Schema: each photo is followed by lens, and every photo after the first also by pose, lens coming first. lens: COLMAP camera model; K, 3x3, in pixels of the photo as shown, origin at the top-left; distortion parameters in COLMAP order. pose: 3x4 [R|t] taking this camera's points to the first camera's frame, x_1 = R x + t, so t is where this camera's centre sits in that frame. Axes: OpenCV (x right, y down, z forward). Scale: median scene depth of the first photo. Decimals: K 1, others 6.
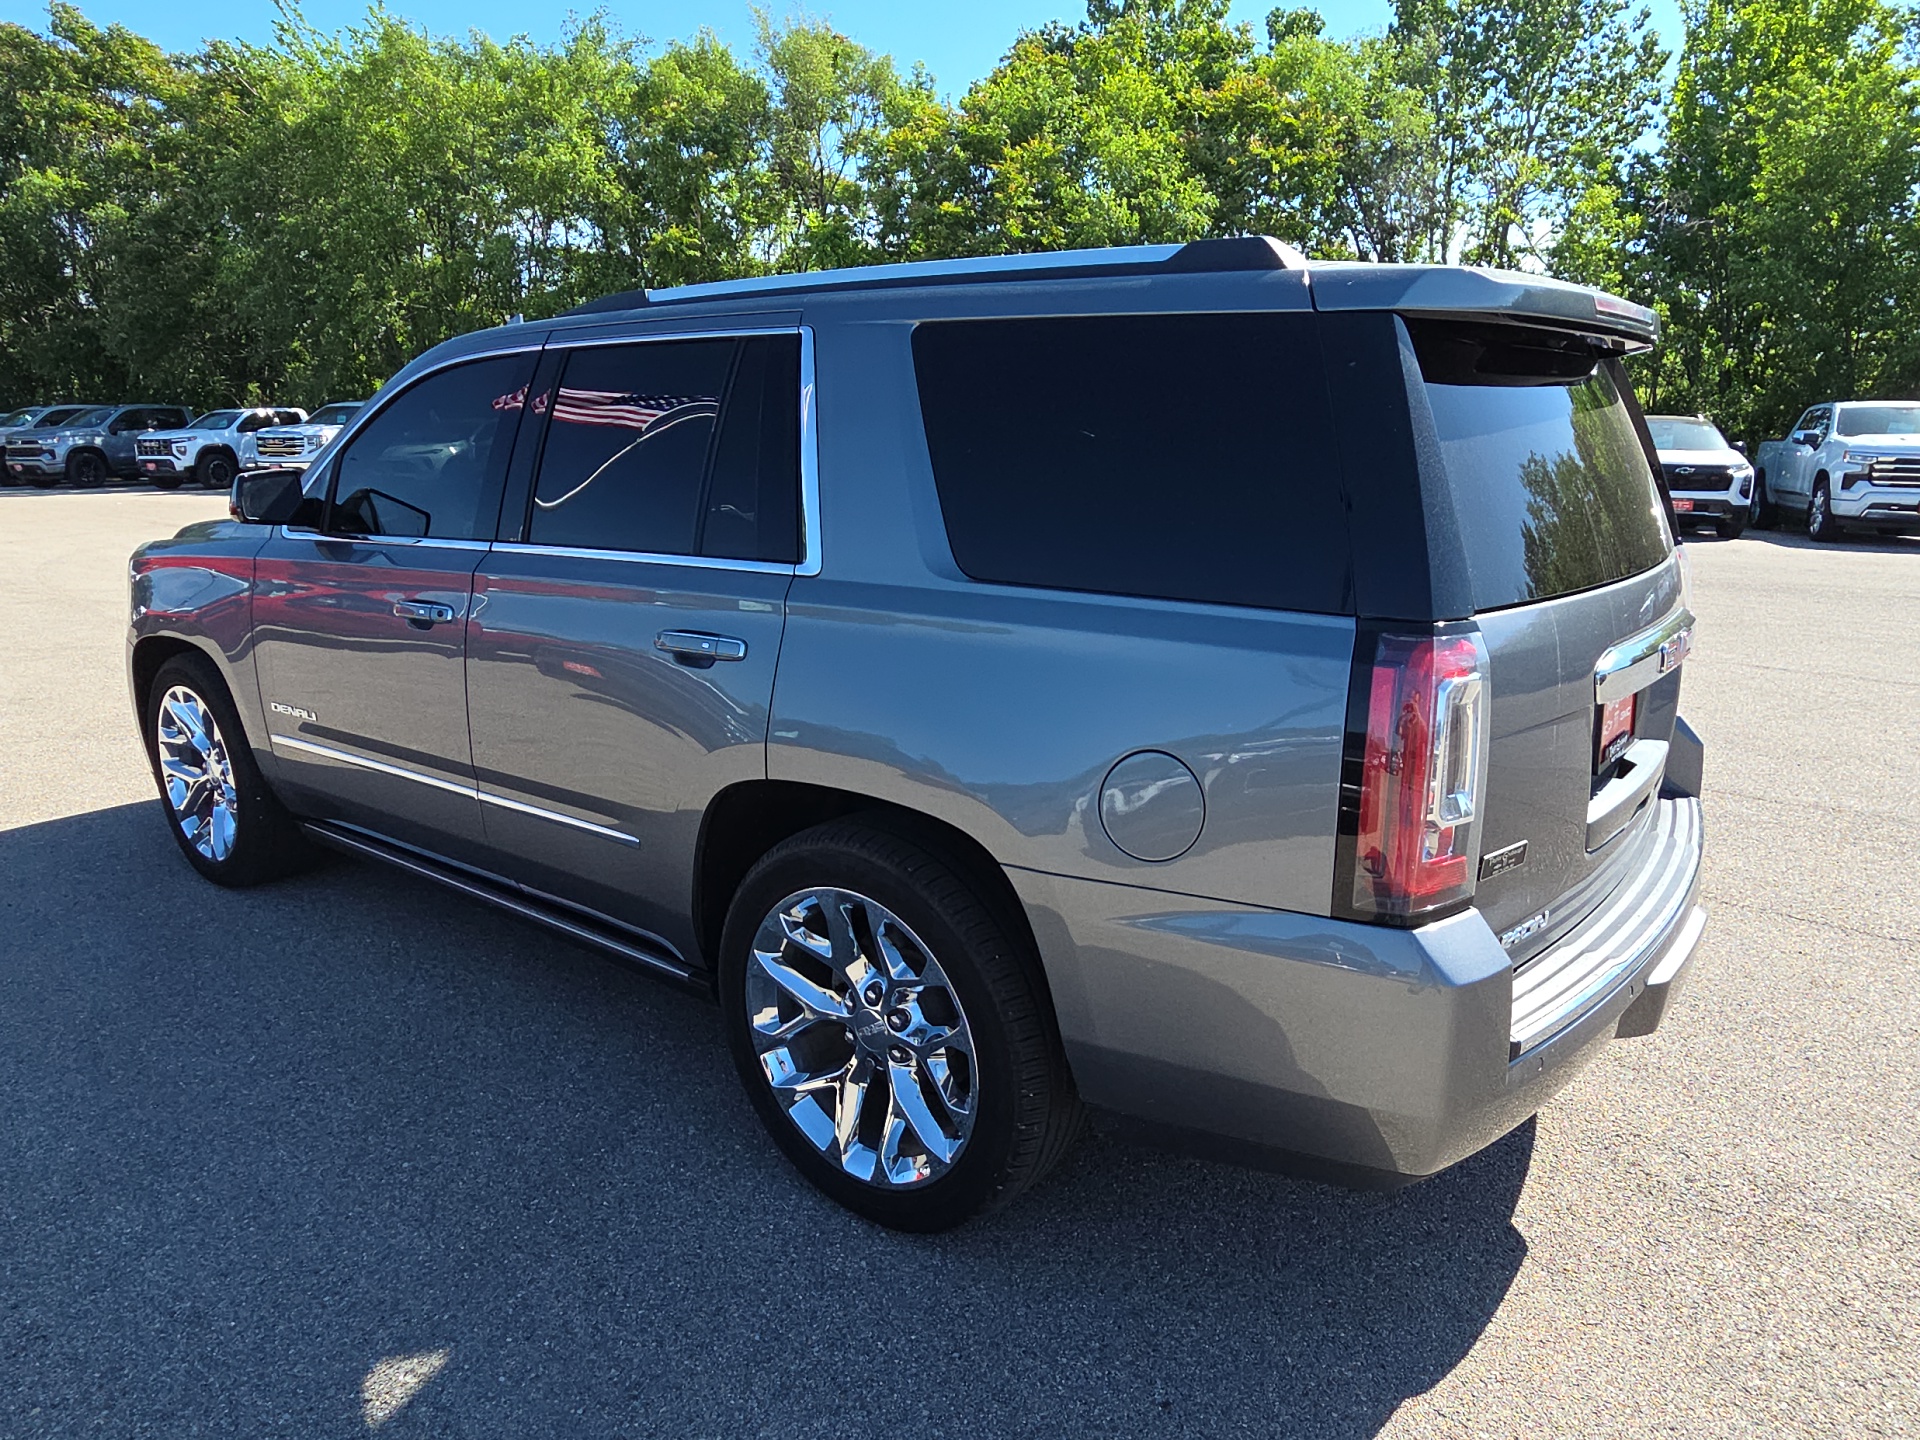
lens RADIAL K [[1266.4, 0, 951.1], [0, 1266.4, 710.0], [0, 0, 1]] dist [0.009830, -0.000586]
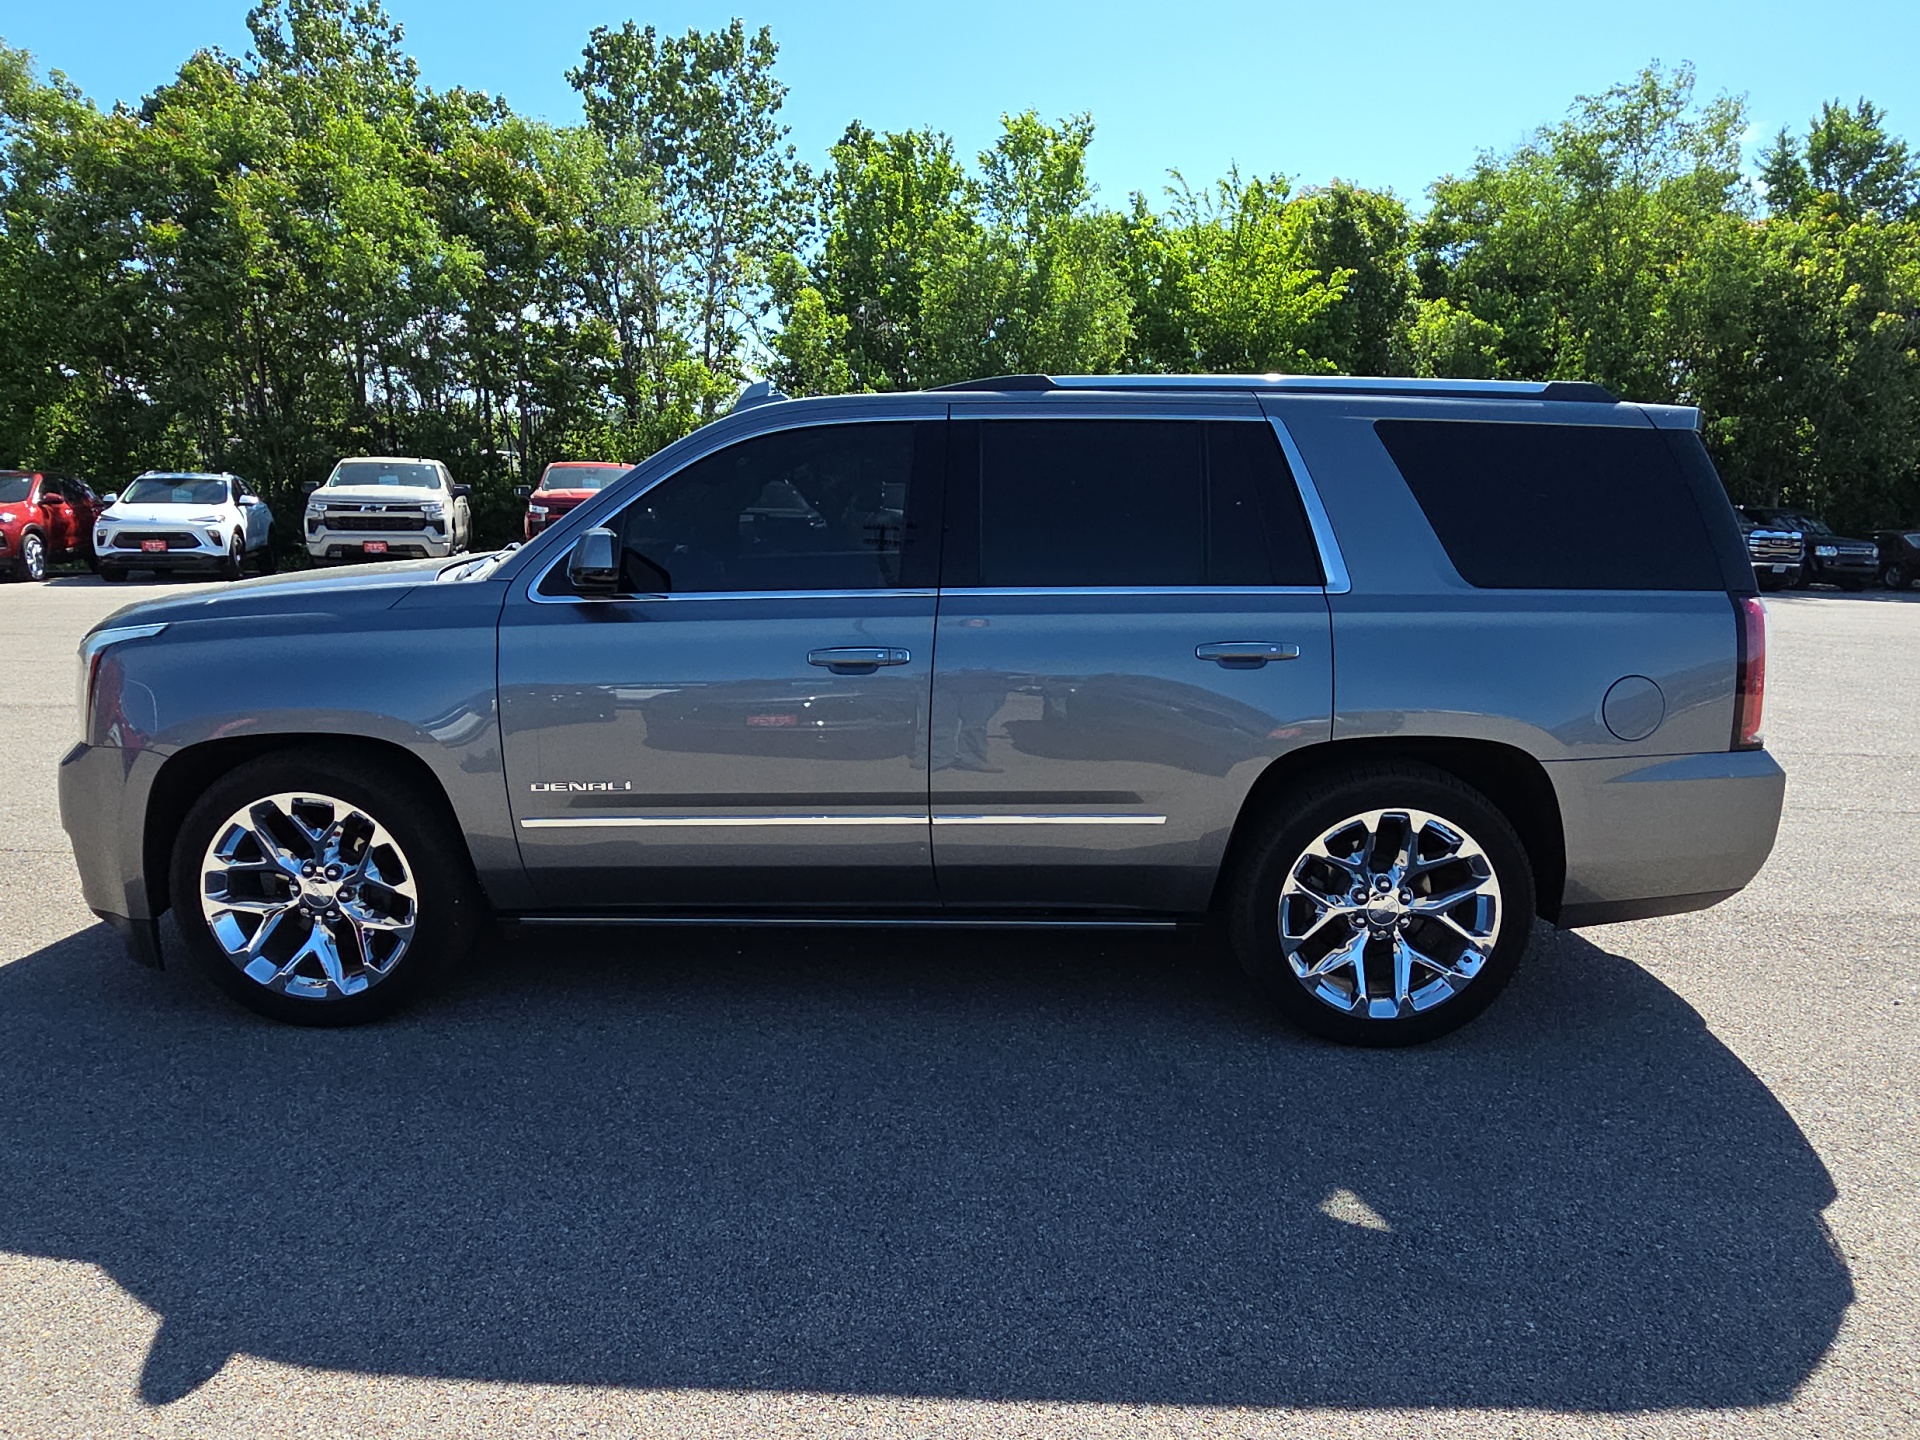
lens RADIAL K [[1266.4, 0, 951.1], [0, 1266.4, 710.0], [0, 0, 1]] dist [0.009830, -0.000586]
pose [[0.792520, -0.097816, 0.601950, -1.025668], [0.125851, 0.992039, -0.004488, -0.019406], [-0.596719, 0.079313, 0.798521, 0.109128]]
